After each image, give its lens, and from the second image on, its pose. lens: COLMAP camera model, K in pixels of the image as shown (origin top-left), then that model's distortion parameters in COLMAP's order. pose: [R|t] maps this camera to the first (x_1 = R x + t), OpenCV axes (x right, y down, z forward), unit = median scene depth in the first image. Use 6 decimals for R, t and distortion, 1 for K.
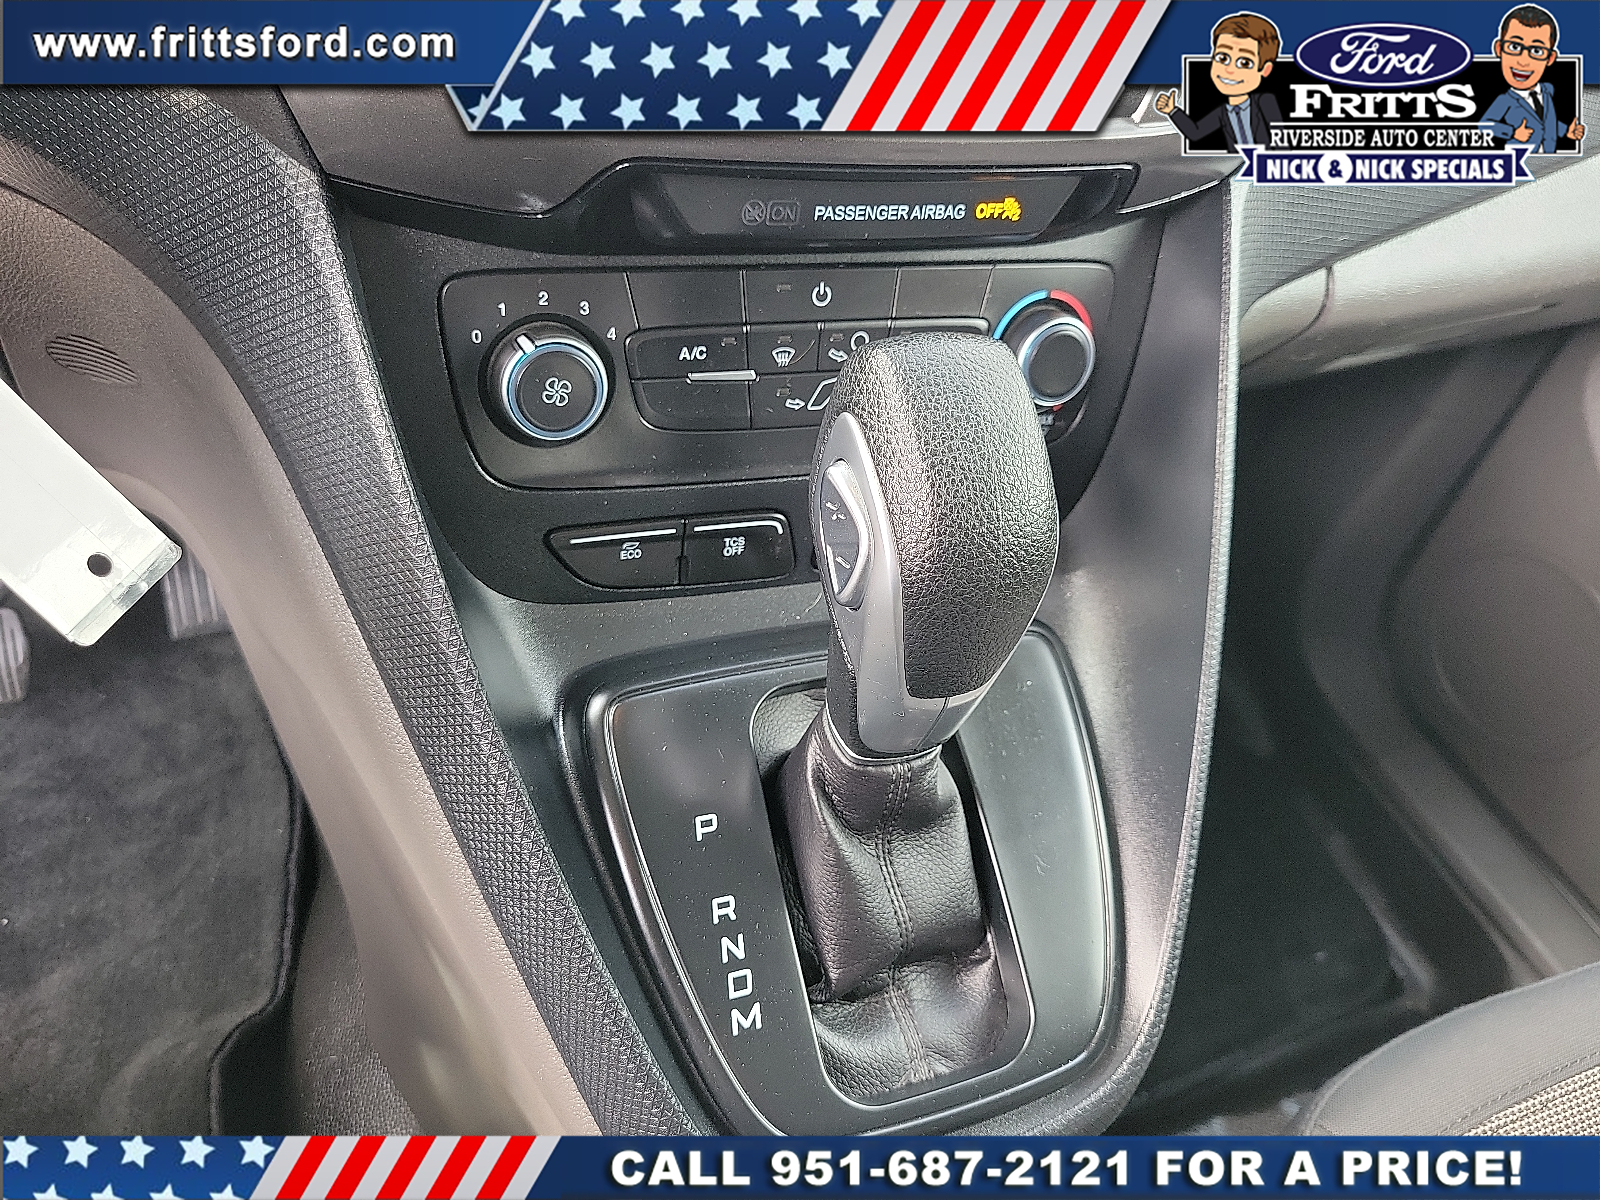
lens RADIAL K [[1176.5, 0, 800.0], [0, 1176.5, 600.0], [0, 0, 1]] dist [0.007385, 0.003084]
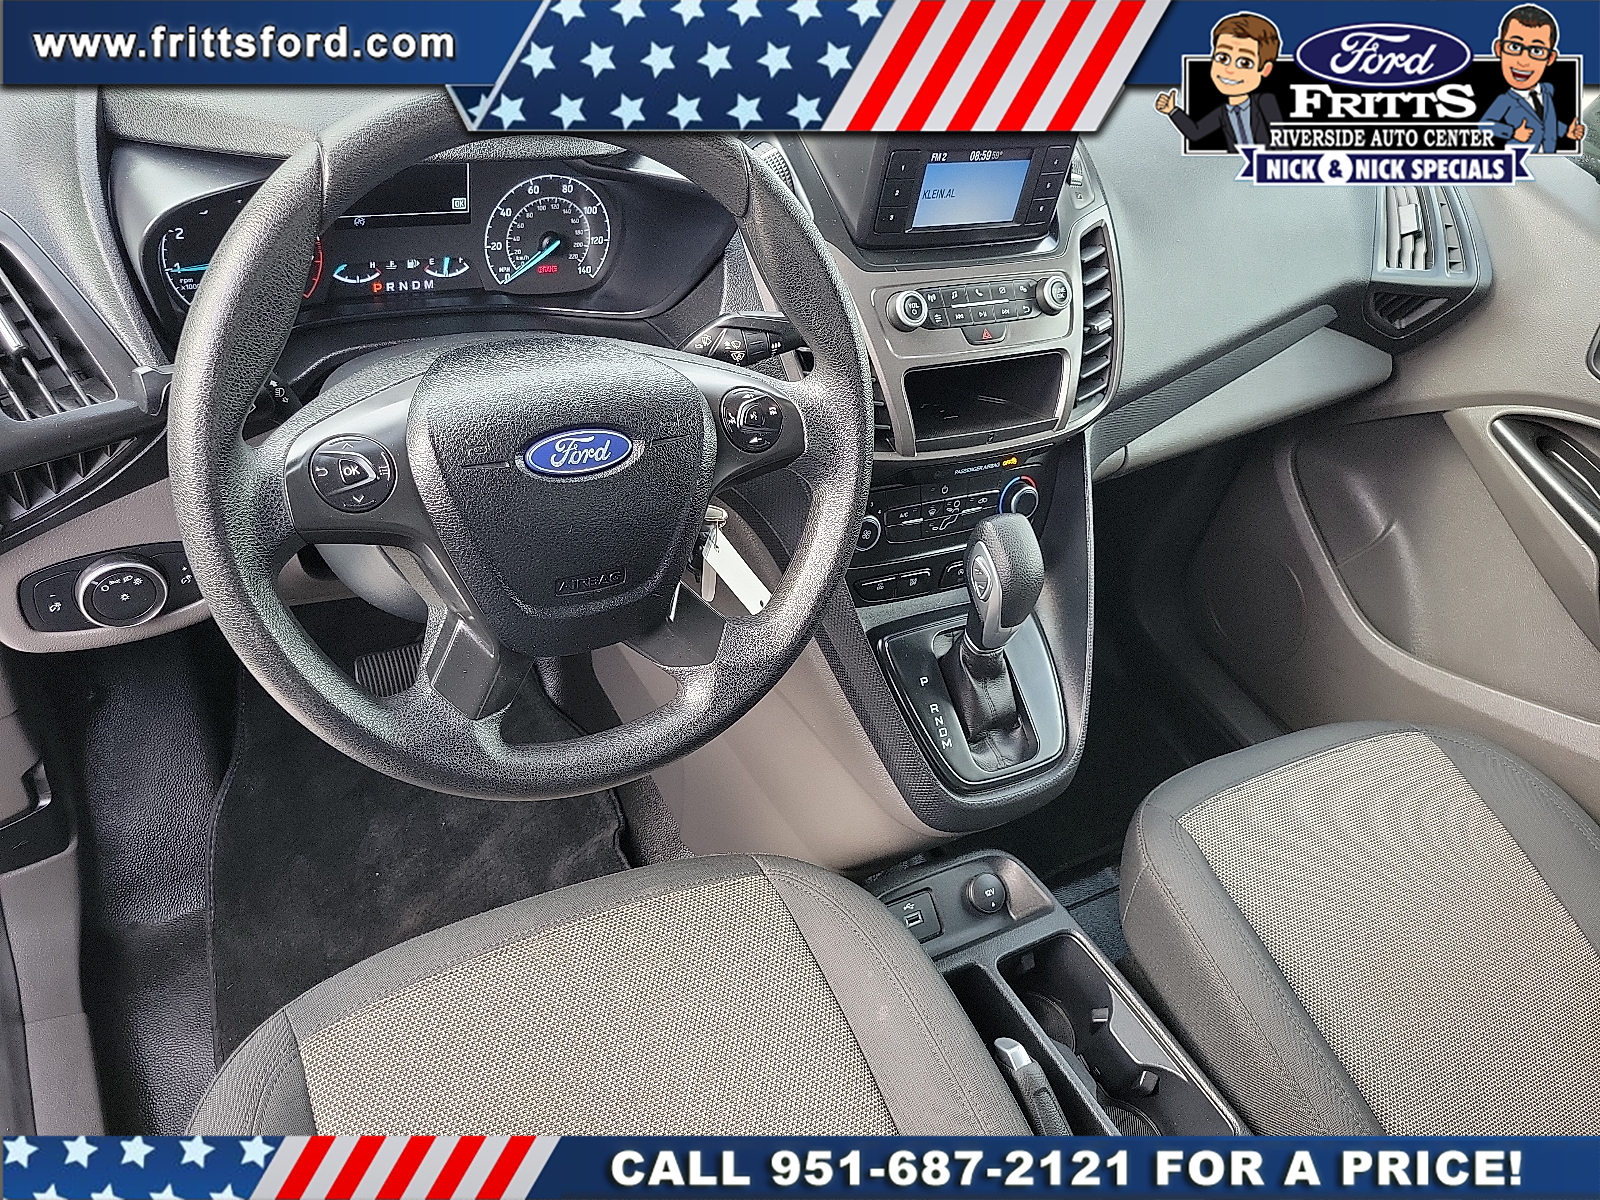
lens RADIAL K [[1208.4, 0, 800.0], [0, 1208.4, 600.0], [0, 0, 1]] dist [0.000884, -0.000117]
pose [[0.991823, -0.072139, 0.105279, -0.638051], [0.073183, 0.997300, -0.006087, -0.008017], [-0.104555, 0.013742, 0.994424, -1.786557]]
